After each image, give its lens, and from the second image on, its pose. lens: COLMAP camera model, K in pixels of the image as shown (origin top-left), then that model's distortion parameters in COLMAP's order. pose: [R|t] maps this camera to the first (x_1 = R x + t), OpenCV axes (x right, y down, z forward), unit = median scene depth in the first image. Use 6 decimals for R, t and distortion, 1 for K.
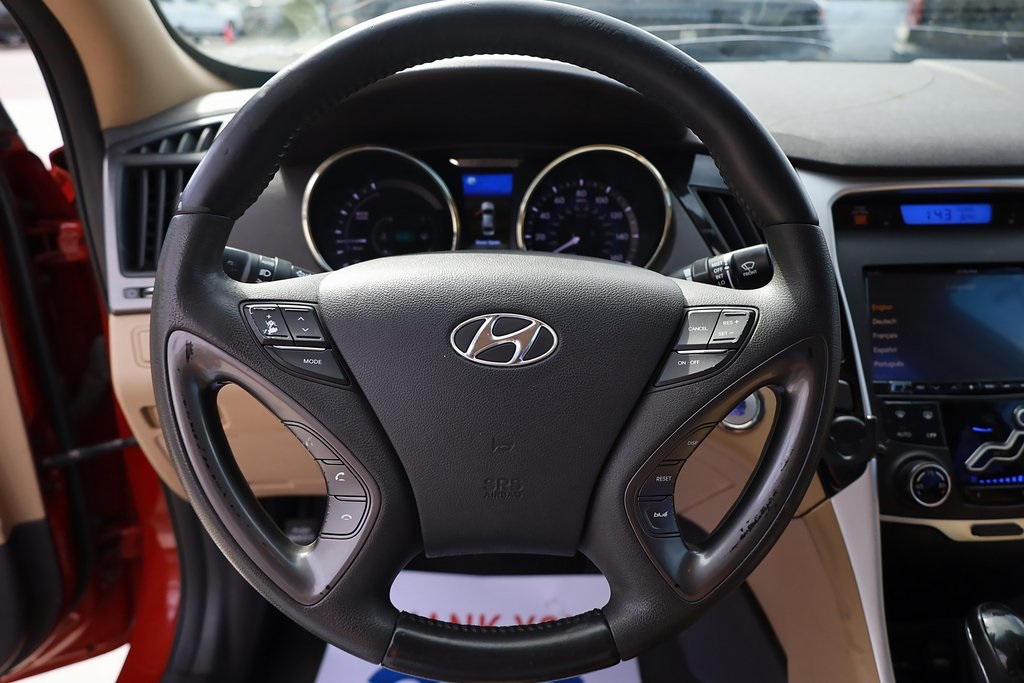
lens RADIAL K [[693.2, 0, 509.3], [0, 693.2, 340.4], [0, 0, 1]] dist [-0.019444, -0.000581]
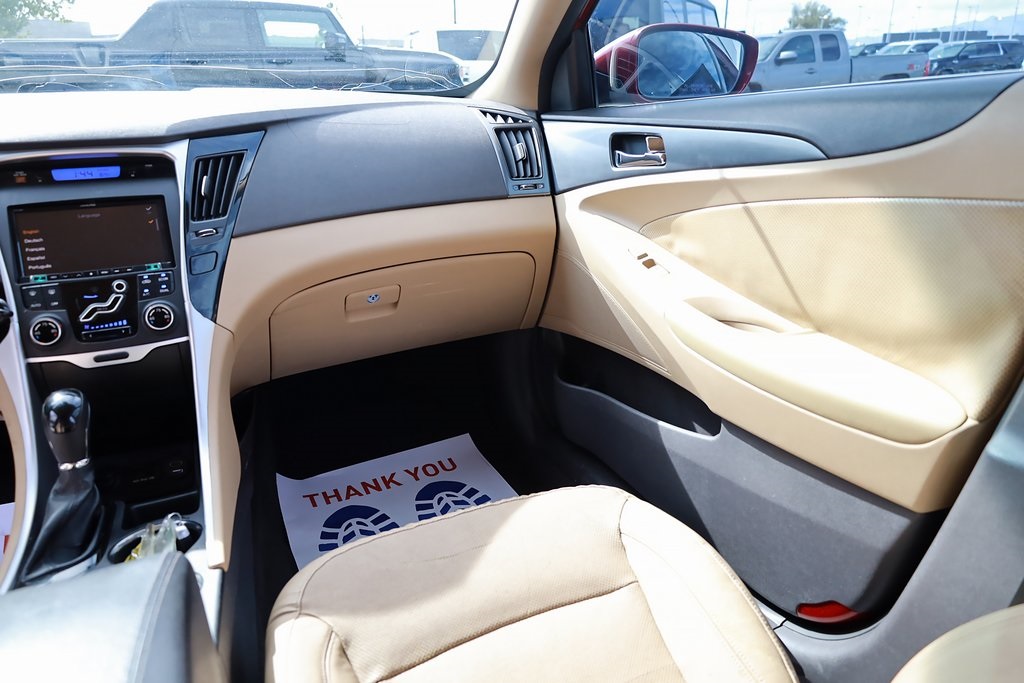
lens RADIAL K [[696.8, 0, 517.1], [0, 696.8, 341.6], [0, 0, 1]] dist [-0.003689, -0.000020]
pose [[0.932358, -0.133922, 0.335816, 1.064494], [0.156730, 0.986764, -0.041627, 0.462716], [-0.325796, 0.091444, 0.941007, -0.874842]]
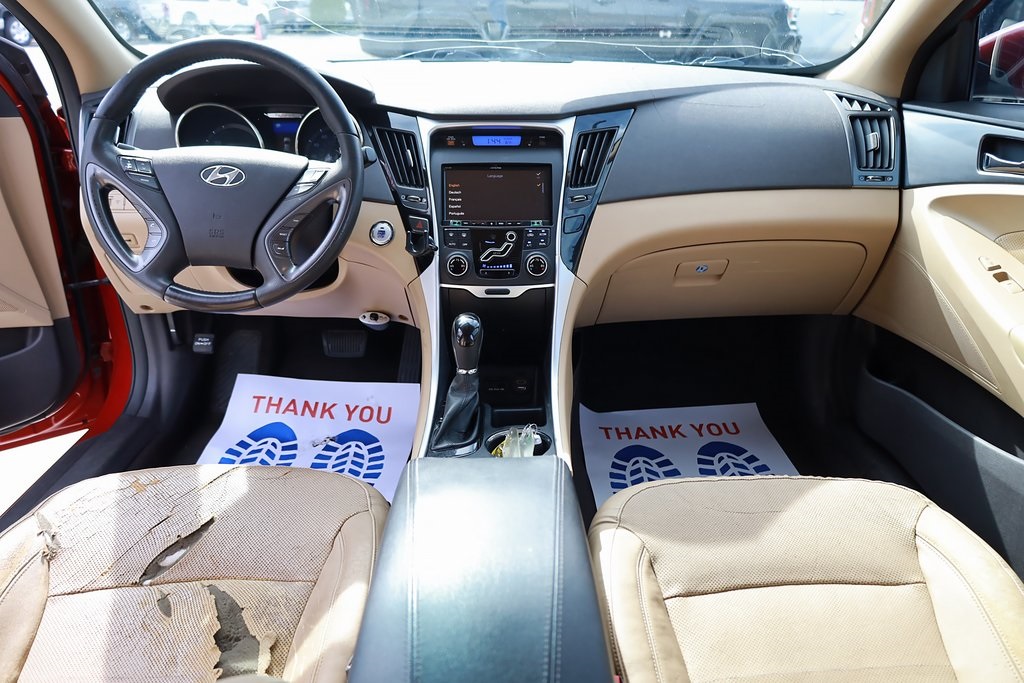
lens RADIAL K [[700.5, 0, 516.5], [0, 700.5, 343.4], [0, 0, 1]] dist [-0.011981, -0.000878]
pose [[0.999351, 0.020785, -0.029417, 0.837732], [-0.020330, 0.999670, 0.015685, 0.399807], [0.029734, -0.015077, 0.999444, -1.108442]]
